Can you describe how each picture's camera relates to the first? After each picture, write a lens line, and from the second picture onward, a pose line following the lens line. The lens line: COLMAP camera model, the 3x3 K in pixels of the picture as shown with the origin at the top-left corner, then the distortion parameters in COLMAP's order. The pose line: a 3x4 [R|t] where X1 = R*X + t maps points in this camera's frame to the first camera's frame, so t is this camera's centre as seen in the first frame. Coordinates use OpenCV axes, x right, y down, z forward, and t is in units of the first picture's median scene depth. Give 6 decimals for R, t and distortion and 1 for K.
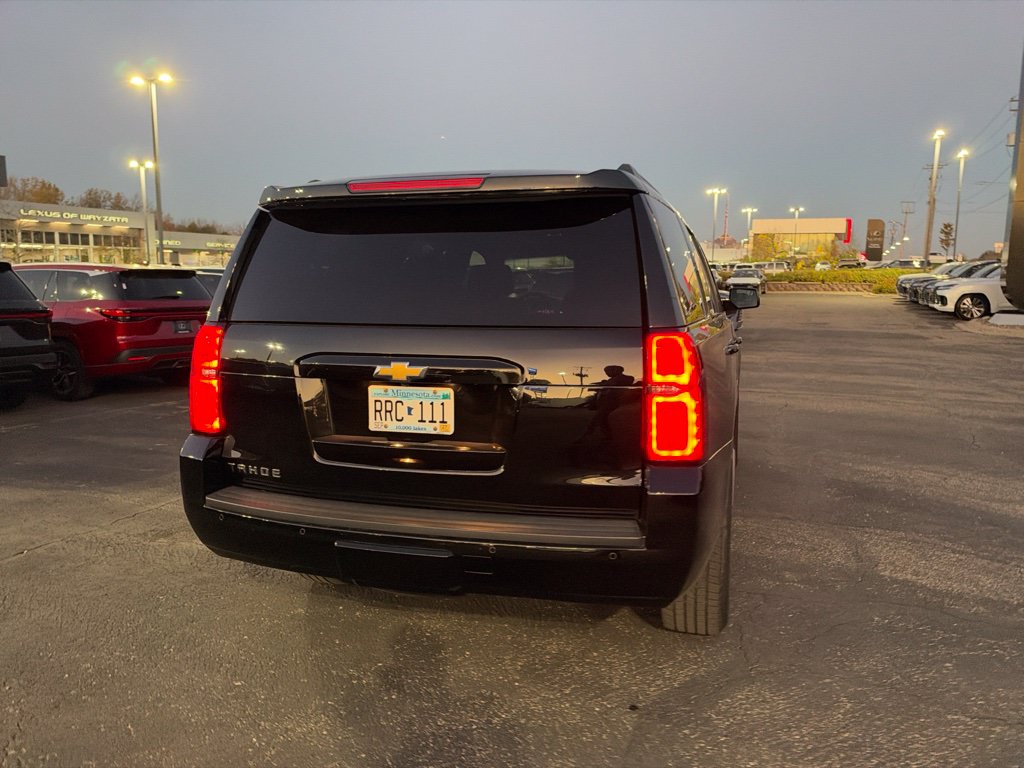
lens RADIAL K [[754.1, 0, 524.2], [0, 754.1, 382.0], [0, 0, 1]] dist [-0.004432, -0.001876]
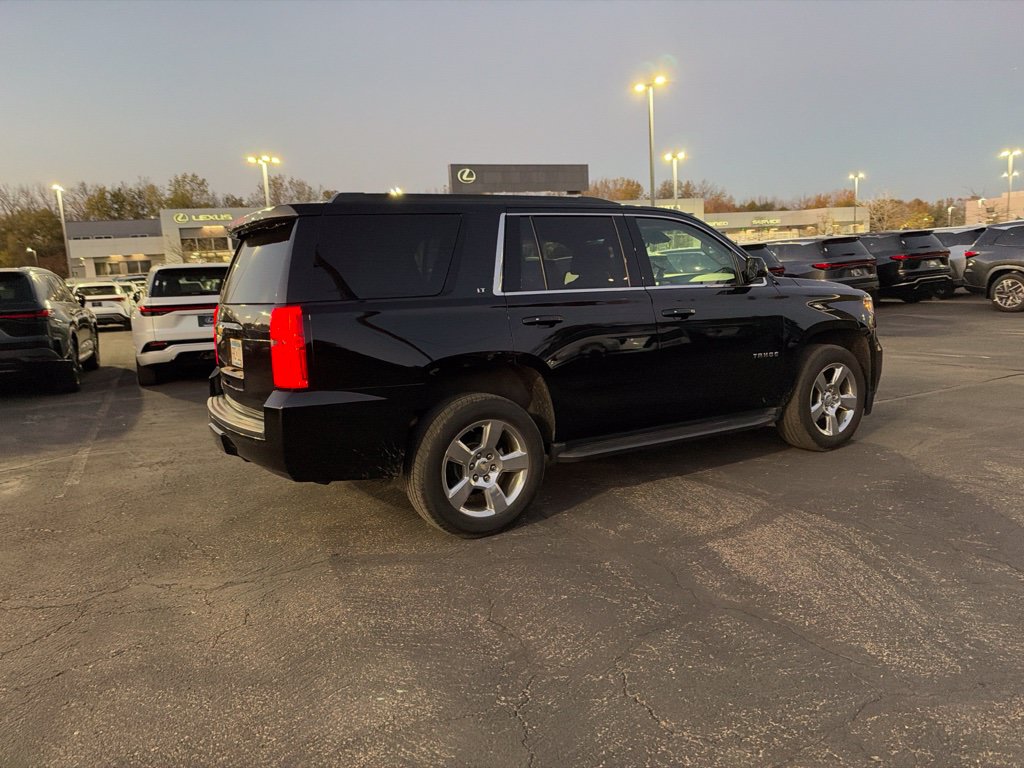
lens RADIAL K [[743.1, 0, 510.3], [0, 743.1, 393.9], [0, 0, 1]] dist [0.046376, -0.092657]
pose [[0.739931, 0.066648, -0.669373, 1.136808], [-0.032718, 0.997468, 0.063149, 0.001063], [0.671887, -0.024826, 0.740238, 0.109113]]
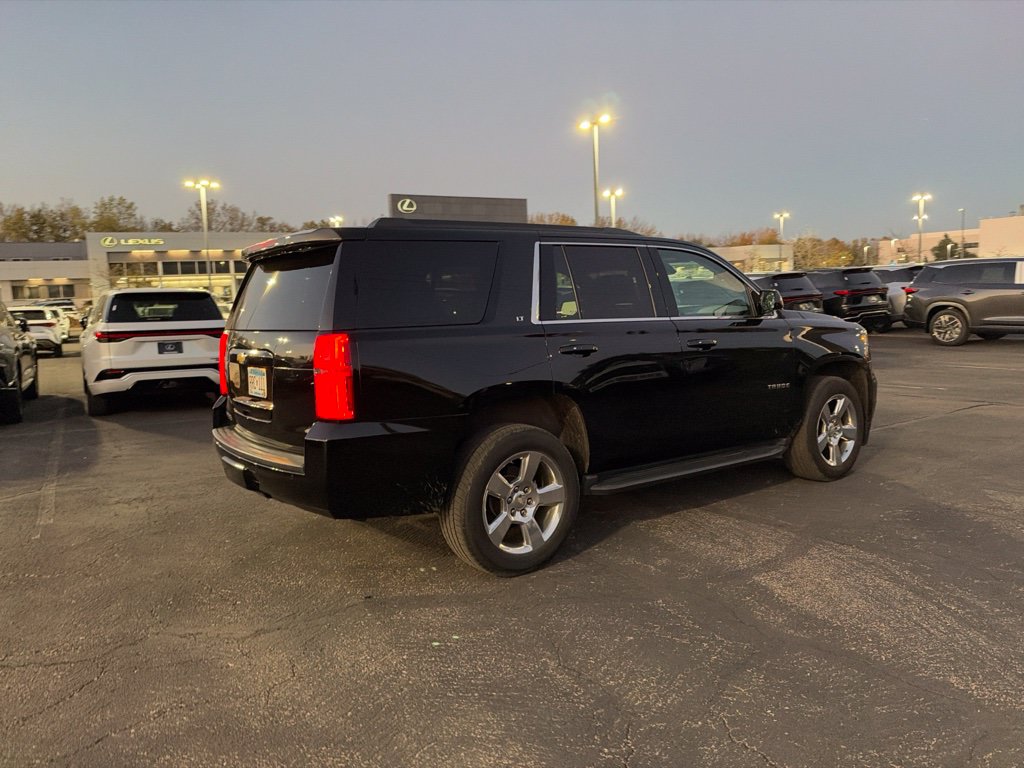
lens RADIAL K [[746.4, 0, 512.2], [0, 746.4, 381.7], [0, 0, 1]] dist [0.031959, -0.066729]
pose [[0.797389, 0.032363, -0.602597, 0.983381], [-0.037578, 0.999286, 0.003942, 0.006700], [0.602294, 0.019501, 0.798036, 0.021035]]
